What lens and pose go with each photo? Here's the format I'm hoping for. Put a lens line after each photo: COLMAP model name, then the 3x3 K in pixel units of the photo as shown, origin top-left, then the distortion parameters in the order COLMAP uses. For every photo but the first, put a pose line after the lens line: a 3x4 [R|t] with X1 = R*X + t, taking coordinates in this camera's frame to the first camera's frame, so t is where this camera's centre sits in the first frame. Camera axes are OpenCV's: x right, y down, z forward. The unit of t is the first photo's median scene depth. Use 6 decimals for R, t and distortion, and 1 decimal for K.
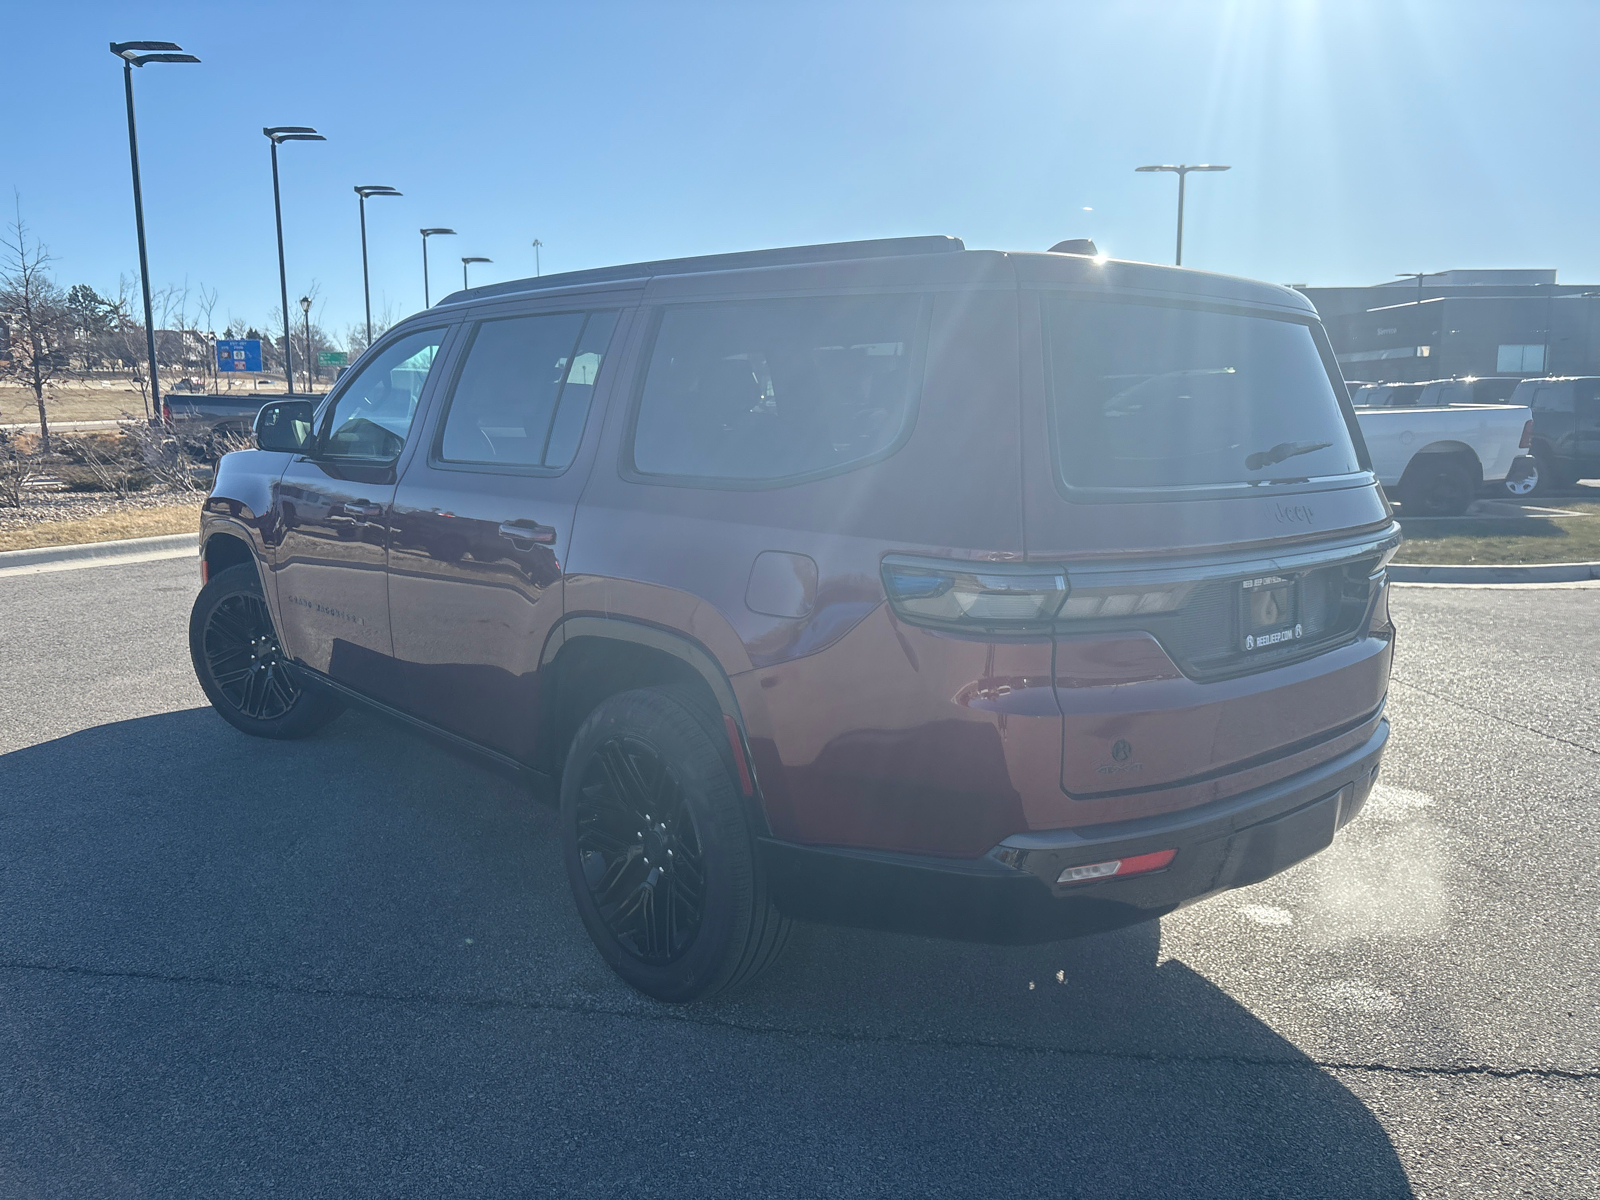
lens RADIAL K [[1205.0, 0, 775.3], [0, 1205.0, 605.0], [0, 0, 1]] dist [0.034770, -0.020377]
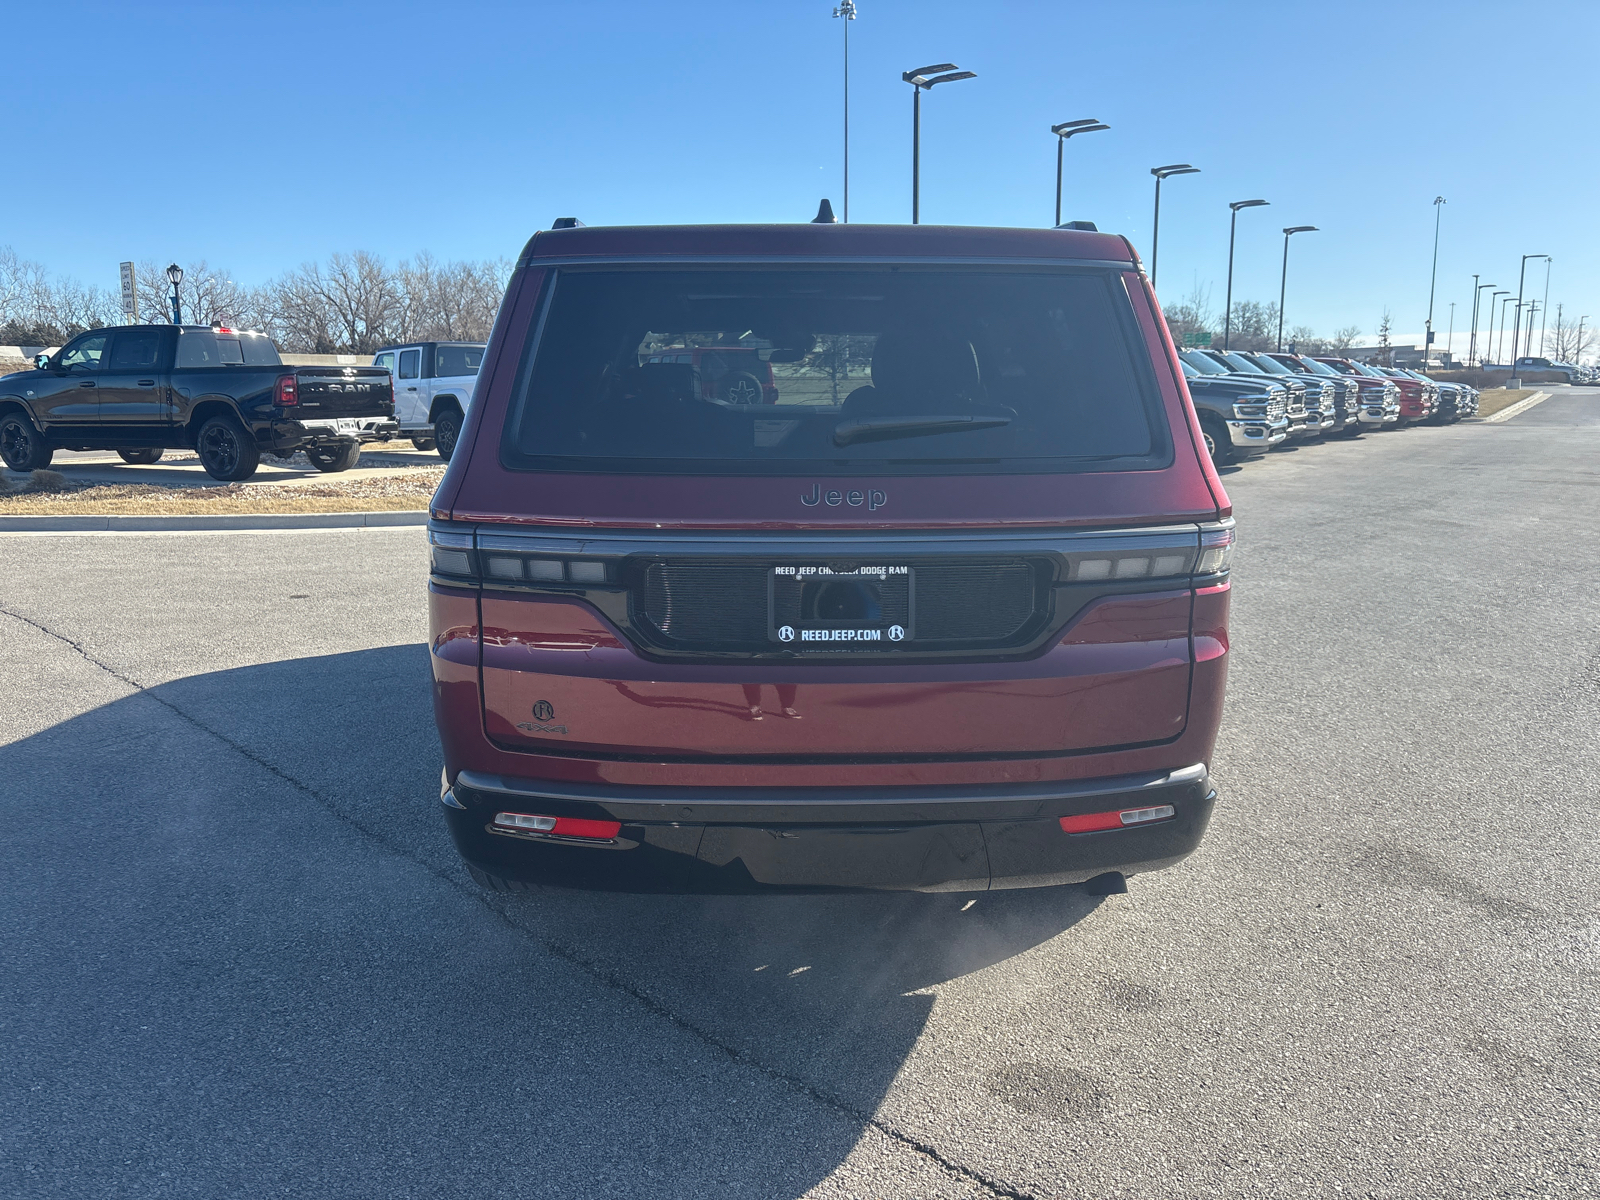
lens RADIAL K [[1205.0, 0, 787.5], [0, 1205.0, 606.2], [0, 0, 1]] dist [0.034770, -0.020377]
pose [[0.780592, 0.107299, -0.615762, 0.128480], [-0.097042, 0.994014, 0.050193, -0.004909], [0.617461, 0.020575, 0.786332, 0.037137]]
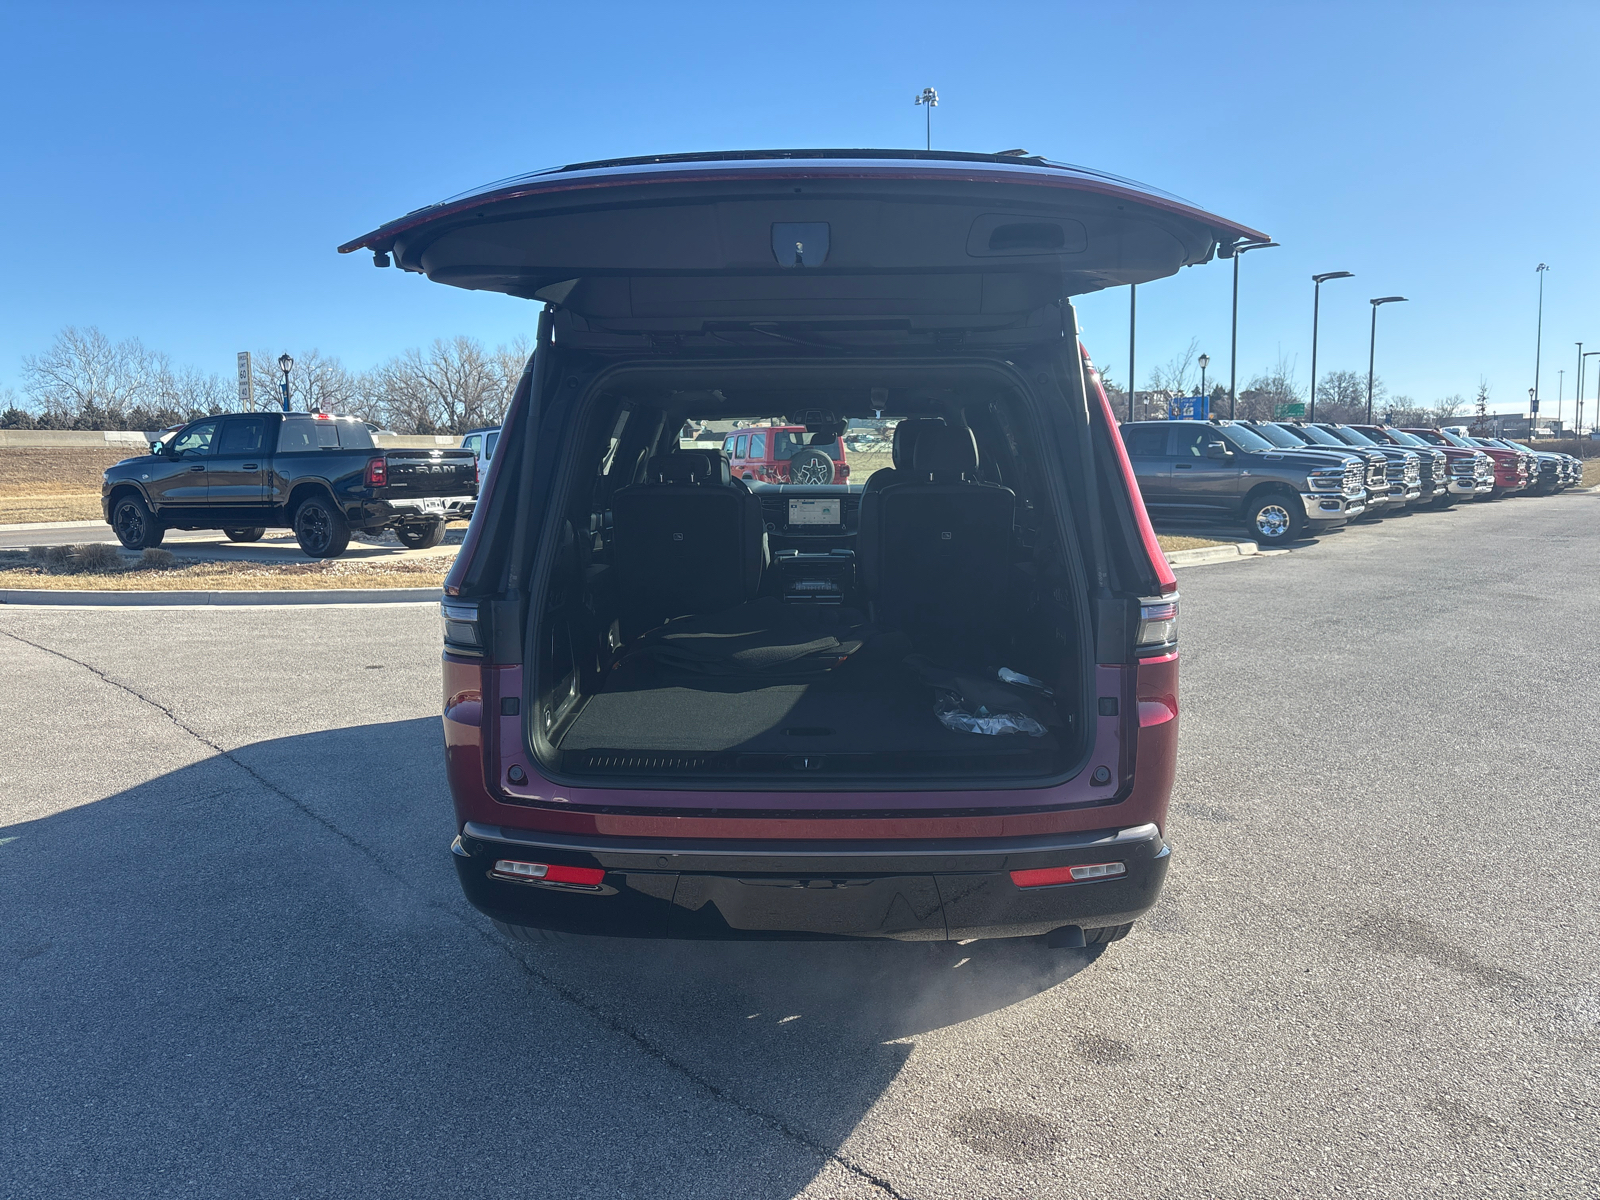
lens RADIAL K [[1205.0, 0, 790.8], [0, 1205.0, 611.7], [0, 0, 1]] dist [0.034770, -0.020377]
pose [[0.735433, 0.072609, -0.673696, 0.146226], [-0.097194, 0.995265, 0.001166, -0.006123], [0.670590, 0.064622, 0.739008, 0.035987]]
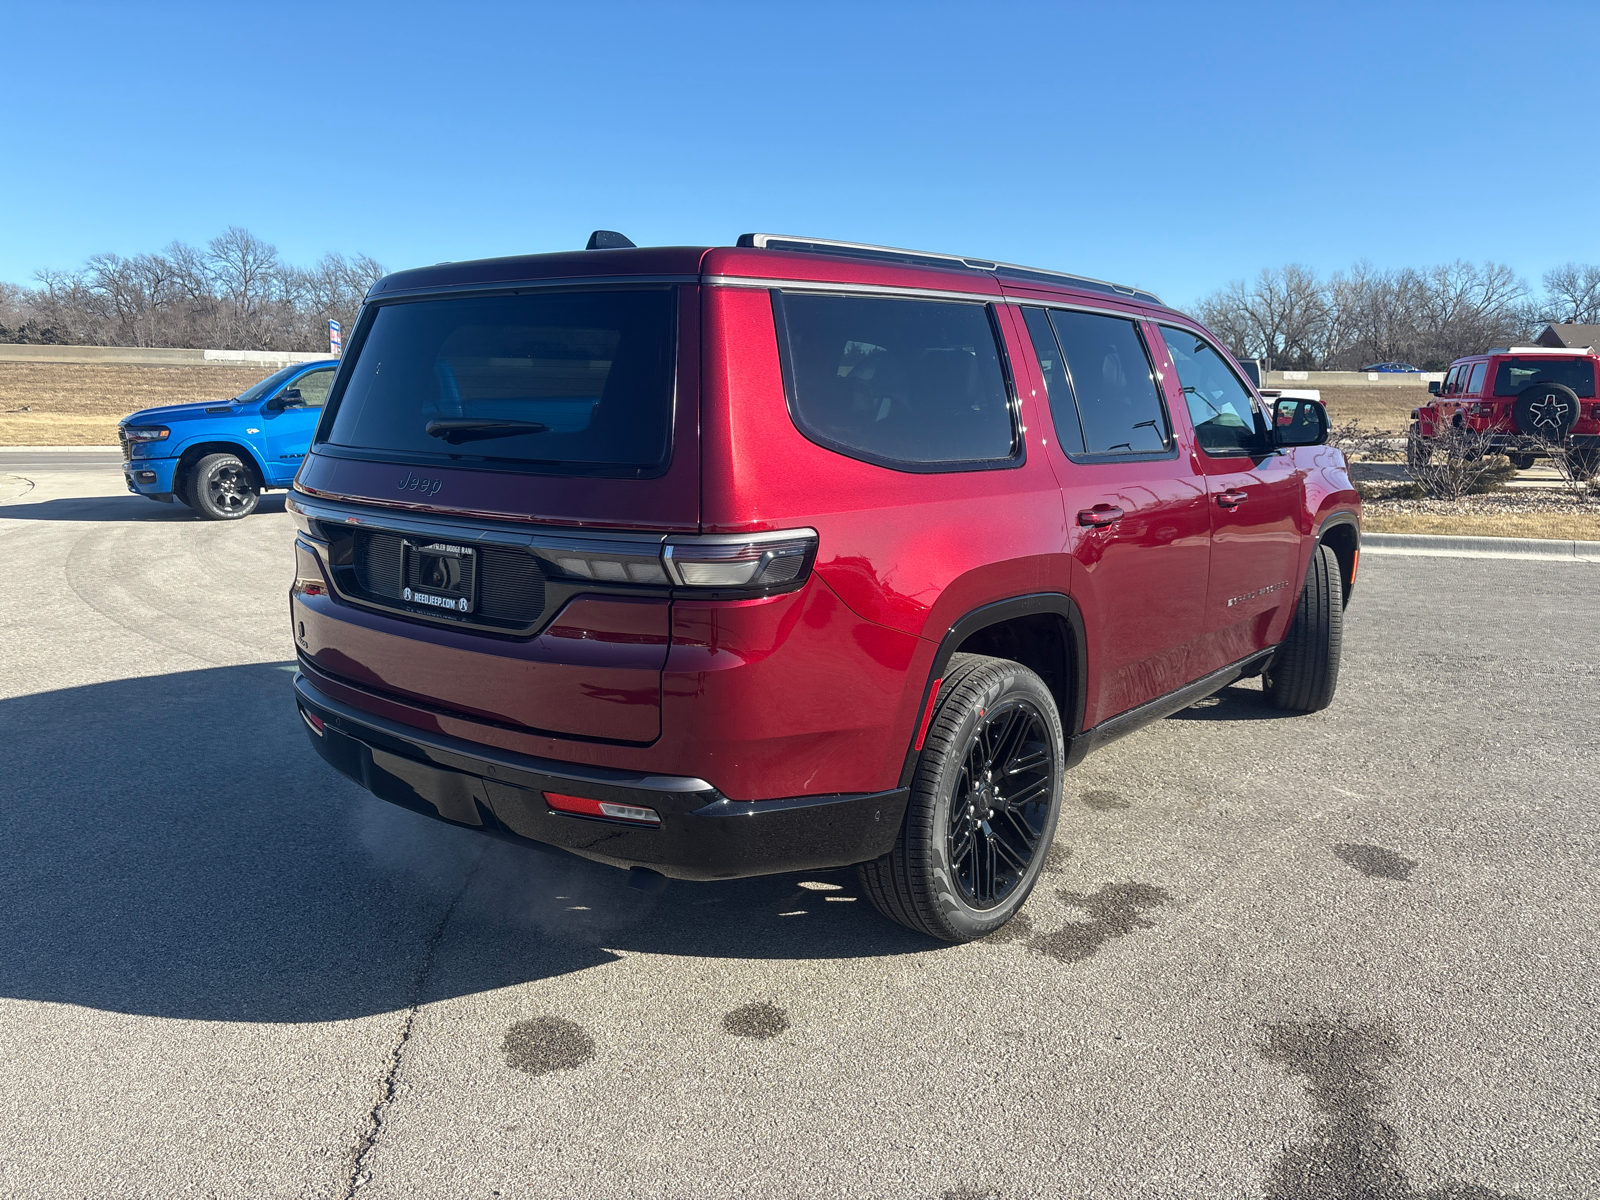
lens RADIAL K [[1205.0, 0, 810.0], [0, 1205.0, 621.7], [0, 0, 1]] dist [0.034770, -0.020377]
pose [[0.172657, 0.176755, -0.968993, 0.209522], [-0.166826, 0.974802, 0.148090, -0.023512], [0.970752, 0.136084, 0.197793, 0.153775]]
